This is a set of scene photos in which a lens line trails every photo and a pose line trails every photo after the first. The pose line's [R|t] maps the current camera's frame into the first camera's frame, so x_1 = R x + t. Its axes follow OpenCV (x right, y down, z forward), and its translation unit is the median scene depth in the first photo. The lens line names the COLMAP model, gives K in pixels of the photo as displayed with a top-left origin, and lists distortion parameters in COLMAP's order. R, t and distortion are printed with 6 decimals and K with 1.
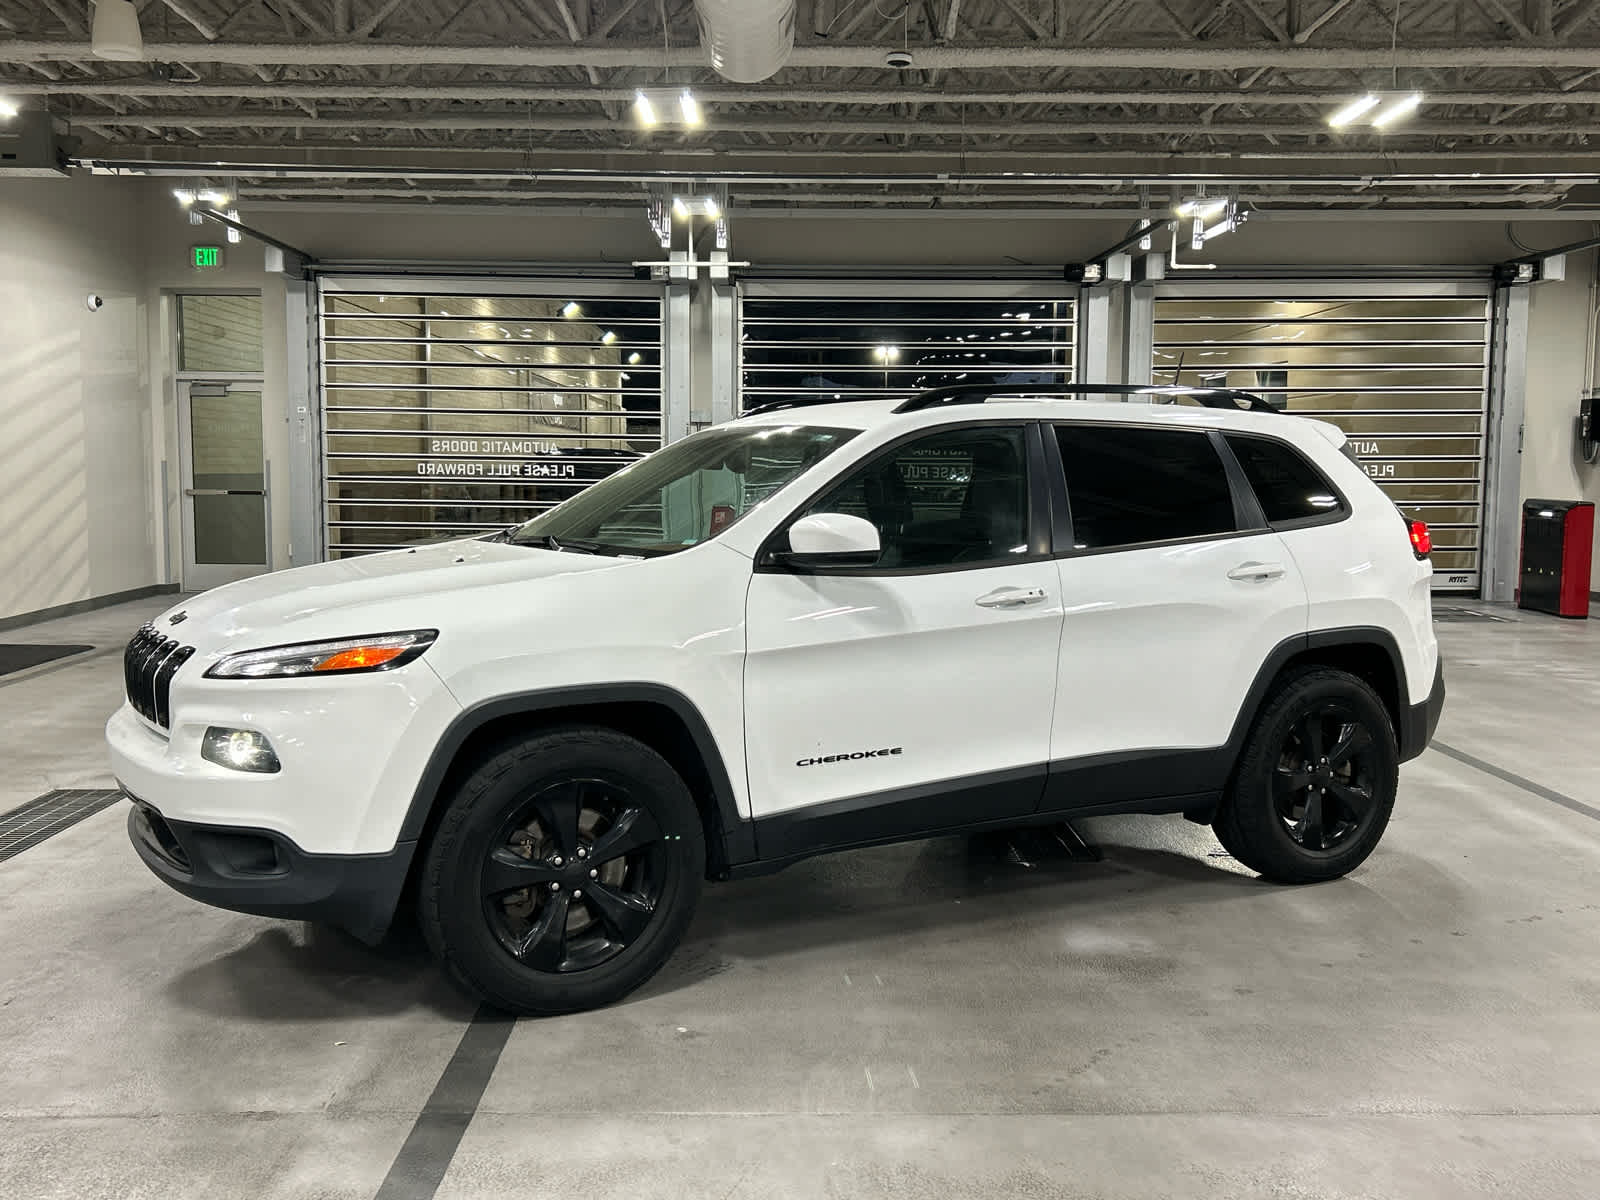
lens RADIAL K [[1501.2, 0, 793.1], [0, 1501.2, 599.6], [0, 0, 1]] dist [0.099973, -0.170290]
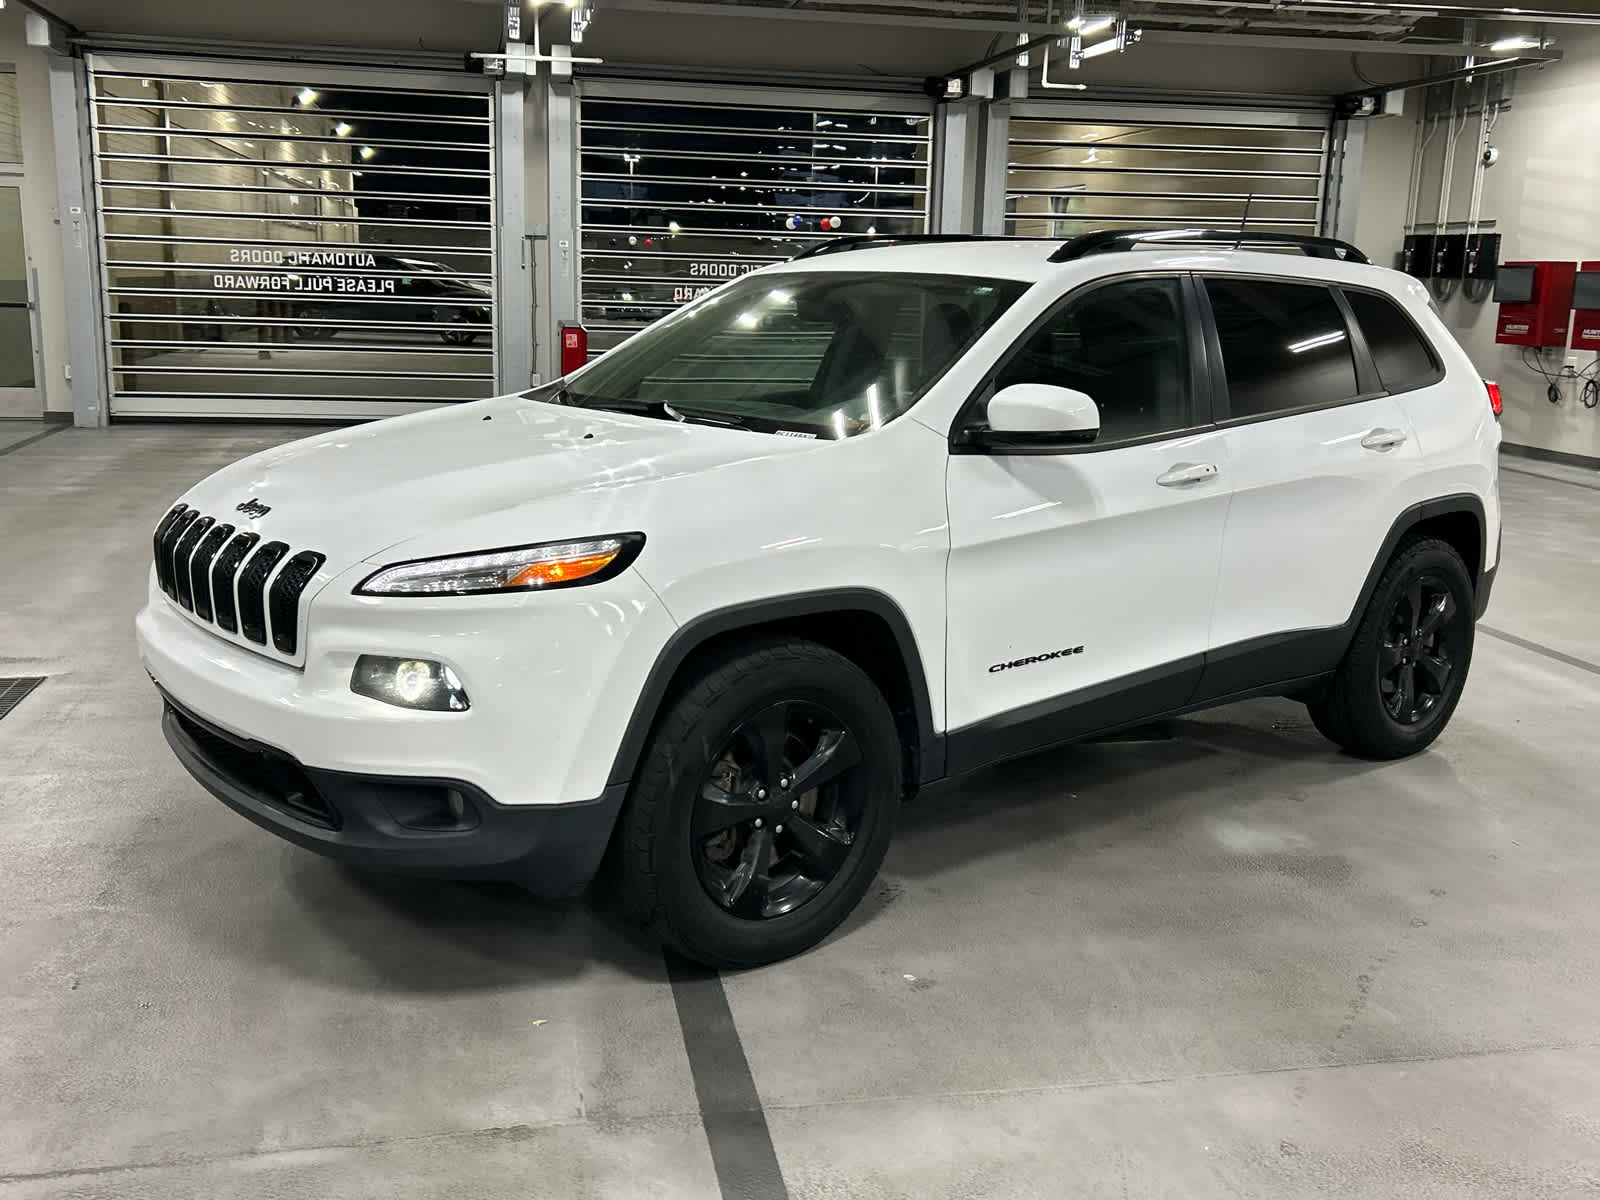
lens RADIAL K [[1501.5, 0, 788.3], [0, 1501.5, 591.9], [0, 0, 1]] dist [0.072282, -0.092643]
pose [[0.984247, -0.016572, 0.176020, -0.230999], [-0.004321, 0.993045, 0.117655, -0.034183], [-0.176746, -0.116562, 0.977330, 0.136943]]
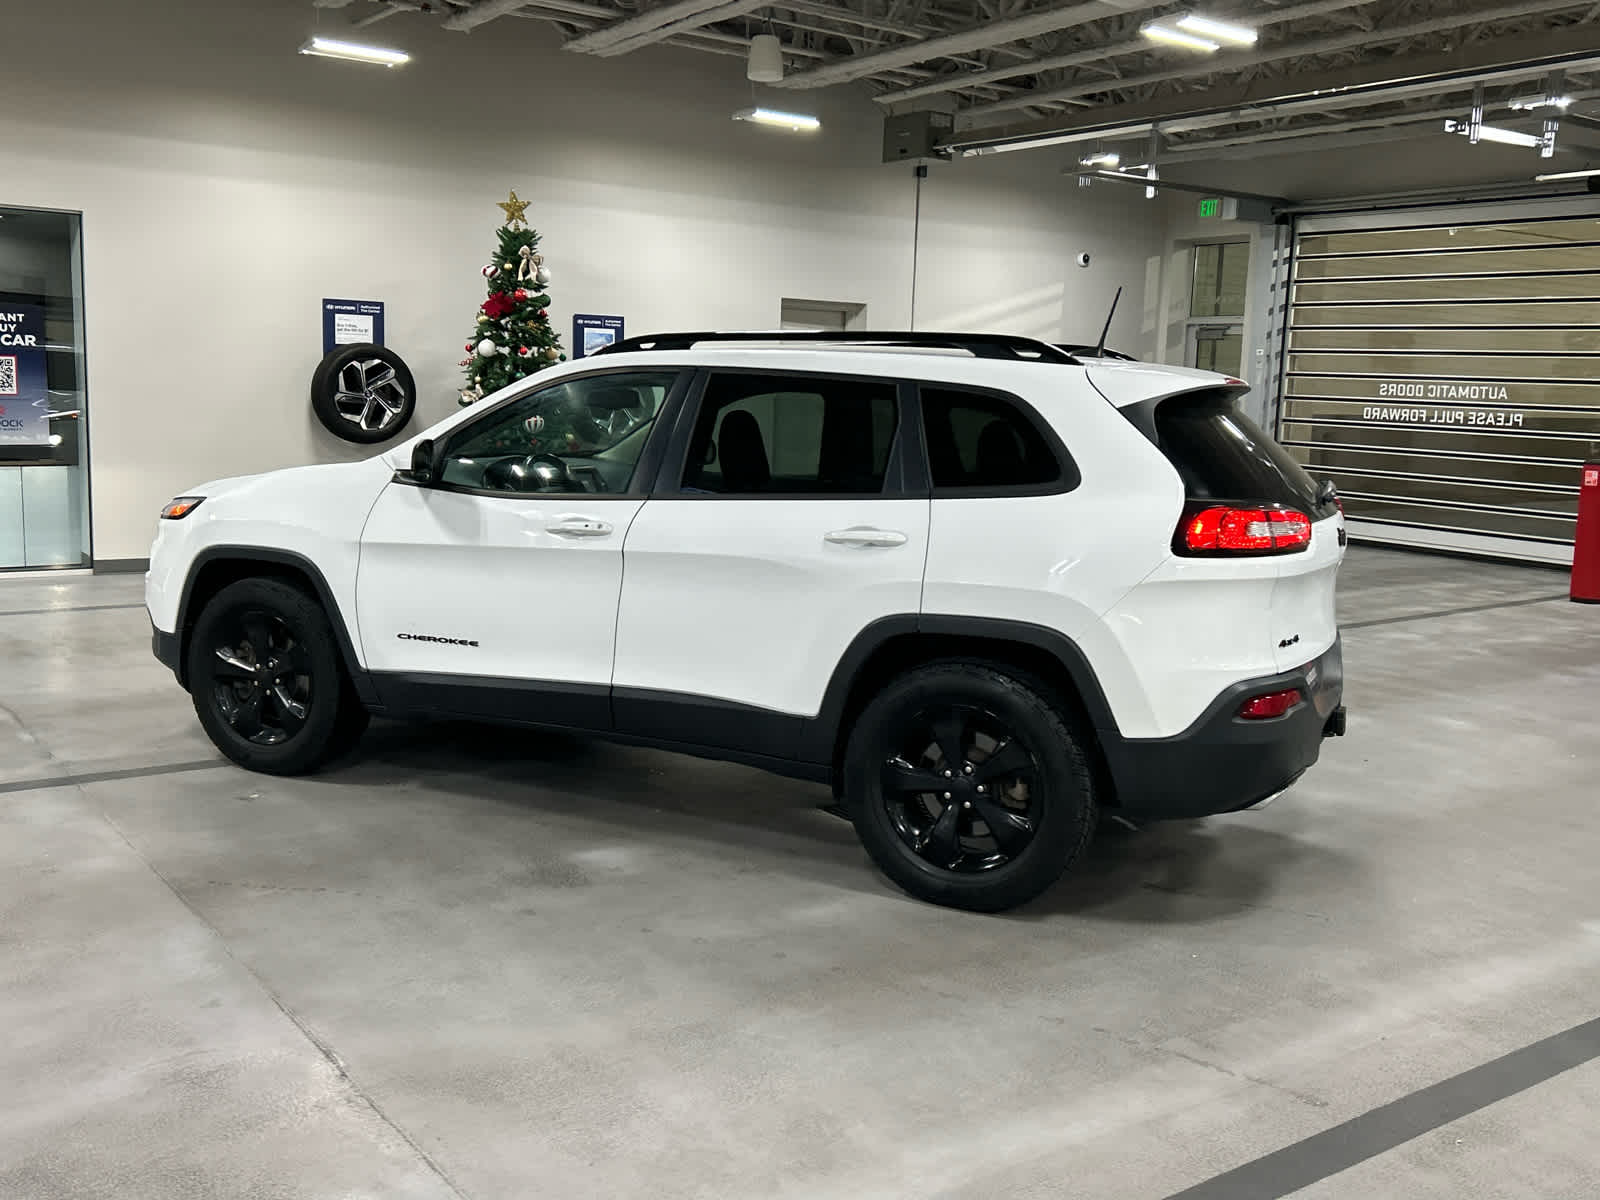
lens RADIAL K [[1501.2, 0, 793.1], [0, 1501.2, 599.6], [0, 0, 1]] dist [0.099973, -0.170290]
pose [[0.571500, 0.134233, -0.809548, 1.042591], [-0.103280, 0.990451, 0.091319, -0.060915], [0.814076, 0.031421, 0.579907, 0.455771]]
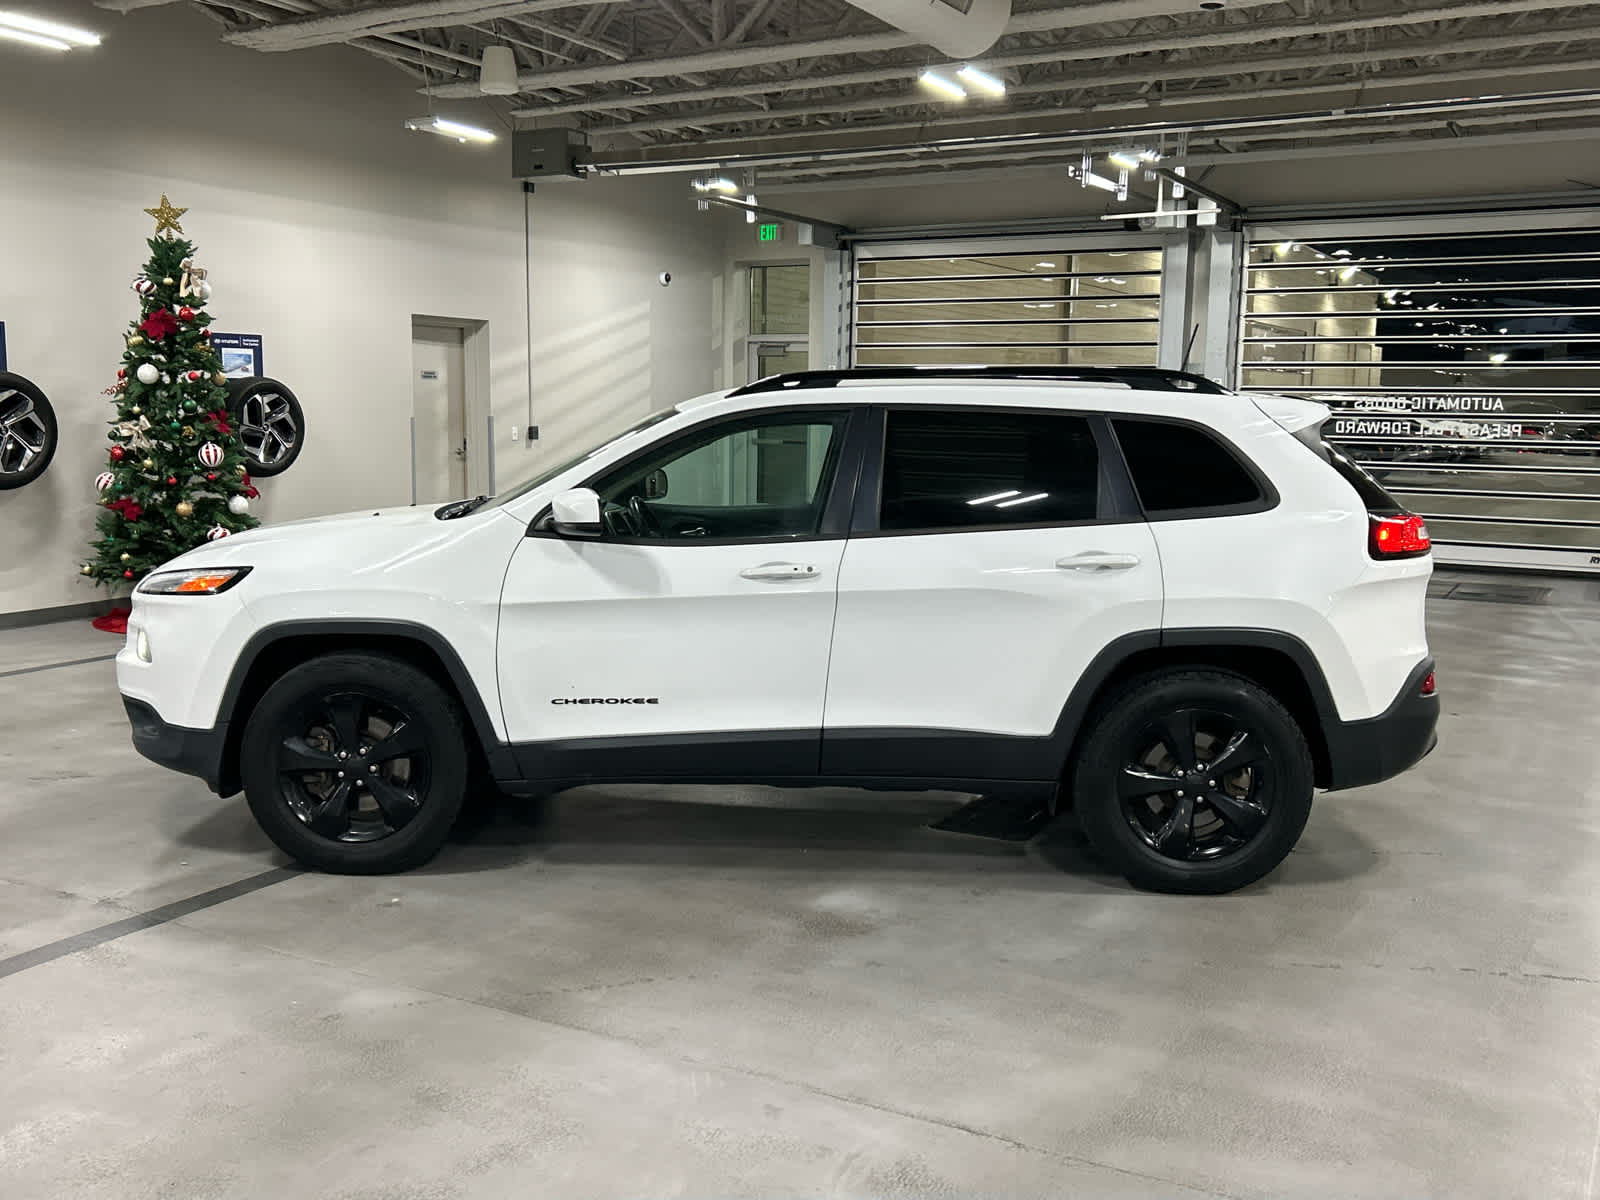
lens RADIAL K [[1501.2, 0, 793.1], [0, 1501.2, 599.6], [0, 0, 1]] dist [0.099973, -0.170290]
pose [[0.865321, 0.072938, -0.495882, 0.633765], [-0.053689, 0.997151, 0.052981, -0.036056], [0.498334, -0.019222, 0.866772, 0.068660]]
